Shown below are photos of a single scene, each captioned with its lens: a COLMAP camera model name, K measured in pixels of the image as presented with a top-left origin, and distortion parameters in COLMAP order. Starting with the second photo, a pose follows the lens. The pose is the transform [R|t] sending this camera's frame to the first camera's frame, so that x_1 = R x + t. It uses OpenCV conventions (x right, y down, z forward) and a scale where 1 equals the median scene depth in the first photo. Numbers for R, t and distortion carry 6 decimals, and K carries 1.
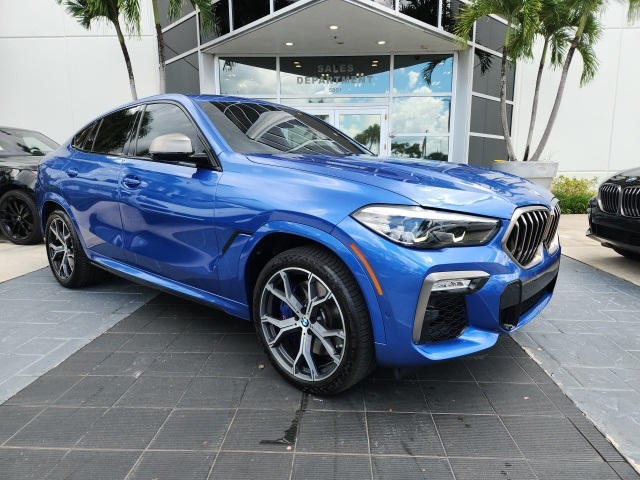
lens RADIAL K [[431.5, 0, 322.1], [0, 431.5, 243.8], [0, 0, 1]] dist [0.067948, -0.058390]
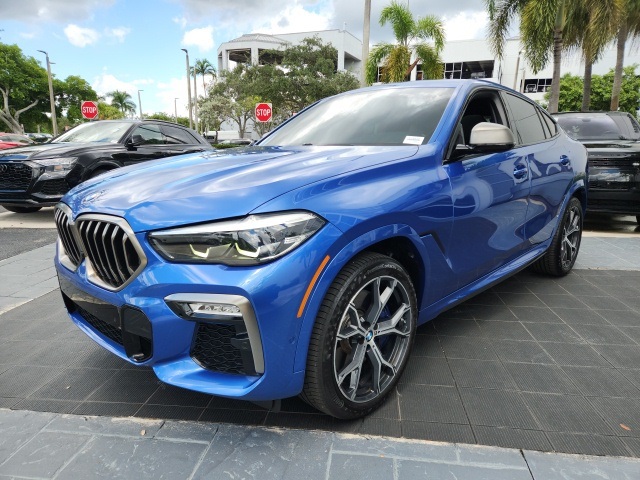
lens RADIAL K [[431.5, 0, 323.9], [0, 431.5, 242.8], [0, 0, 1]] dist [0.067948, -0.058390]
pose [[-0.070680, 0.220333, -0.972861, 1.164693], [-0.177928, 0.956874, 0.229639, -0.274962], [0.981502, 0.189330, -0.028429, 1.333872]]
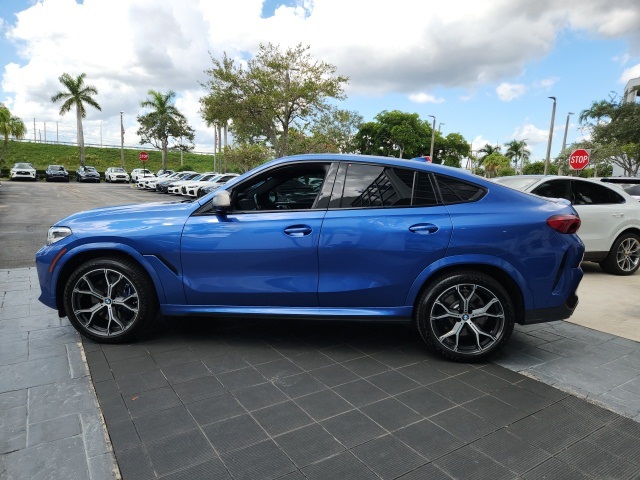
lens RADIAL K [[431.5, 0, 319.1], [0, 431.5, 247.8], [0, 0, 1]] dist [0.067948, -0.058390]
pose [[-0.819570, 0.062005, -0.569614, 0.687381], [-0.128320, 0.949014, 0.287933, -0.629674], [0.558425, 0.309075, -0.769827, 2.877649]]
